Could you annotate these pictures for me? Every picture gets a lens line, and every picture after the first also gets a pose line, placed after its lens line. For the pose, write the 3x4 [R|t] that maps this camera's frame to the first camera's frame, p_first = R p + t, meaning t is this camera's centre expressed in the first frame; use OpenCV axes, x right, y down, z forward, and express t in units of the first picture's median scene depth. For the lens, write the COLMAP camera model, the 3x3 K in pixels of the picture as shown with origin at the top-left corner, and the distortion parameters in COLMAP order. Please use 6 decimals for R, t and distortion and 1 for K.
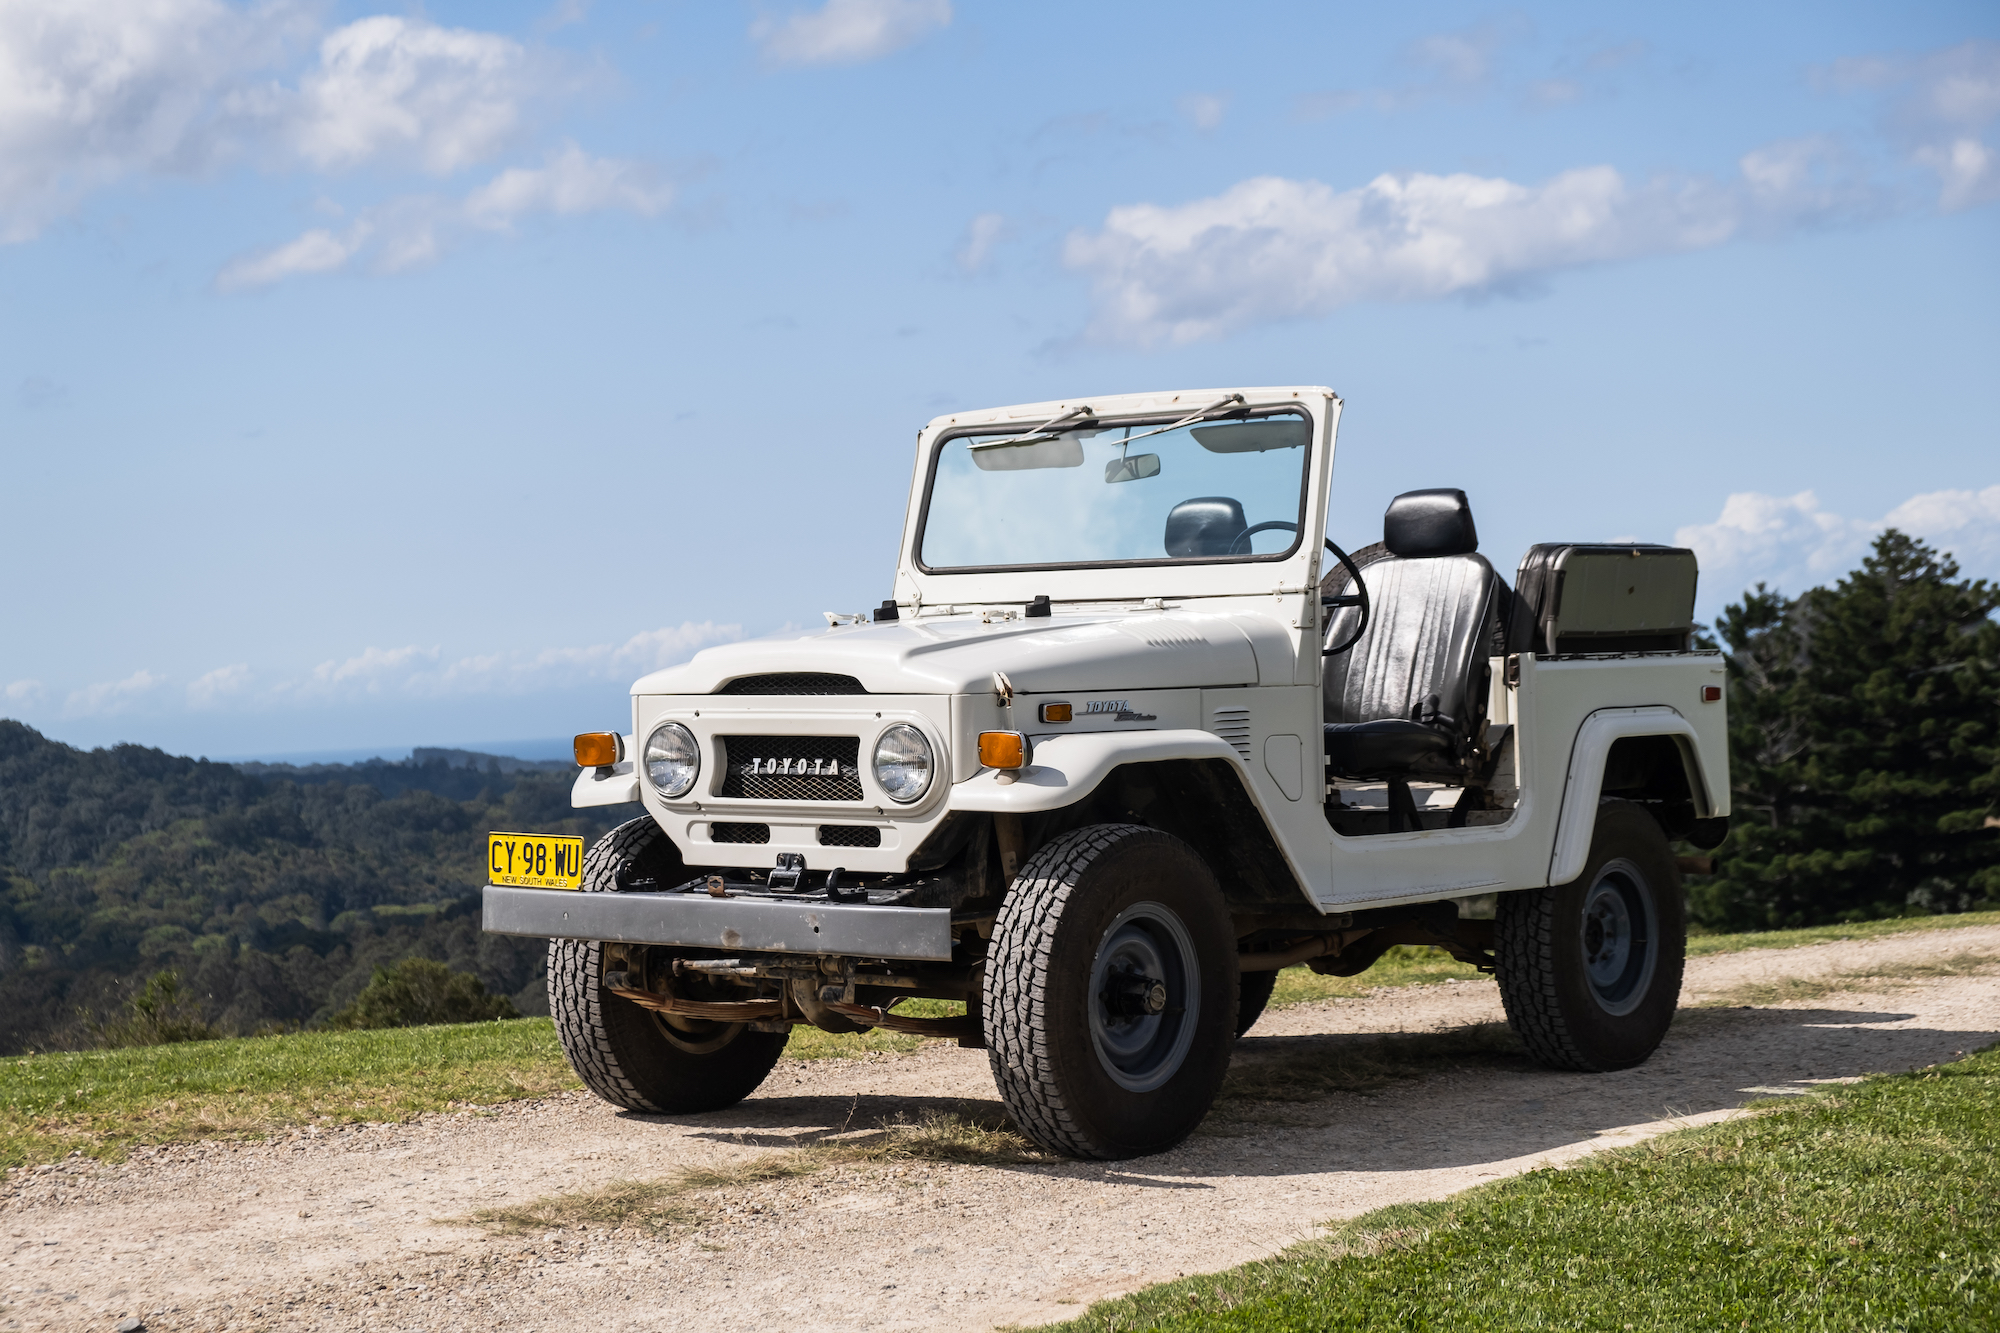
lens RADIAL K [[3412.5, 0, 1000.0], [0, 3412.5, 666.5], [0, 0, 1]] dist [0.010521, -0.266174]
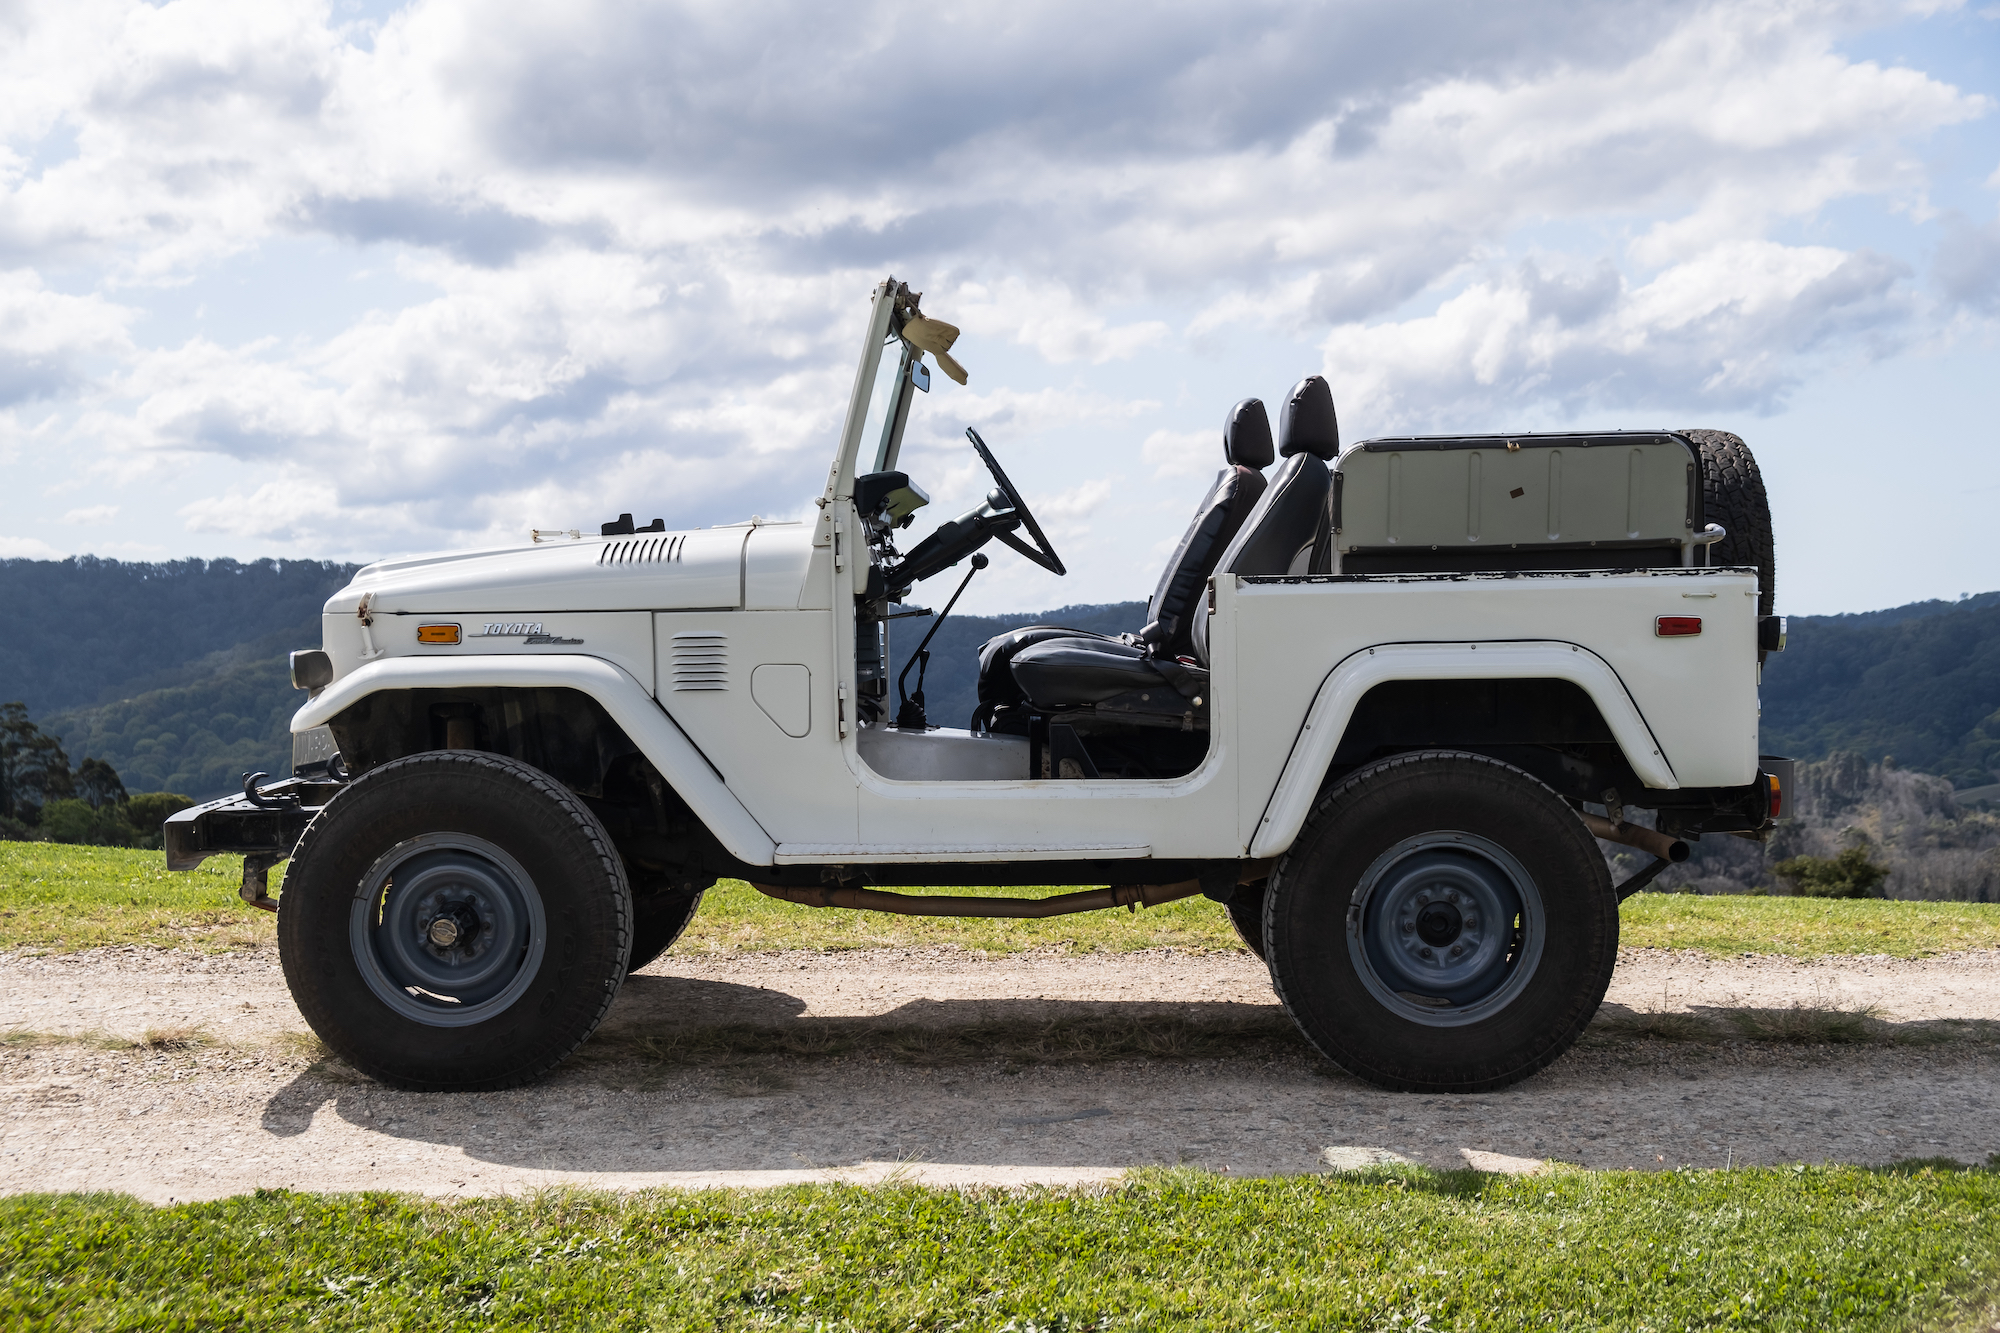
lens RADIAL K [[2387.8, 0, 989.5], [0, 2387.8, 693.5], [0, 0, 1]] dist [-0.028654, 0.038875]
pose [[0.631922, 0.041673, -0.773911, 0.636847], [-0.000040, 0.998555, 0.053737, -0.006443], [0.775032, -0.033927, 0.631010, 0.668271]]
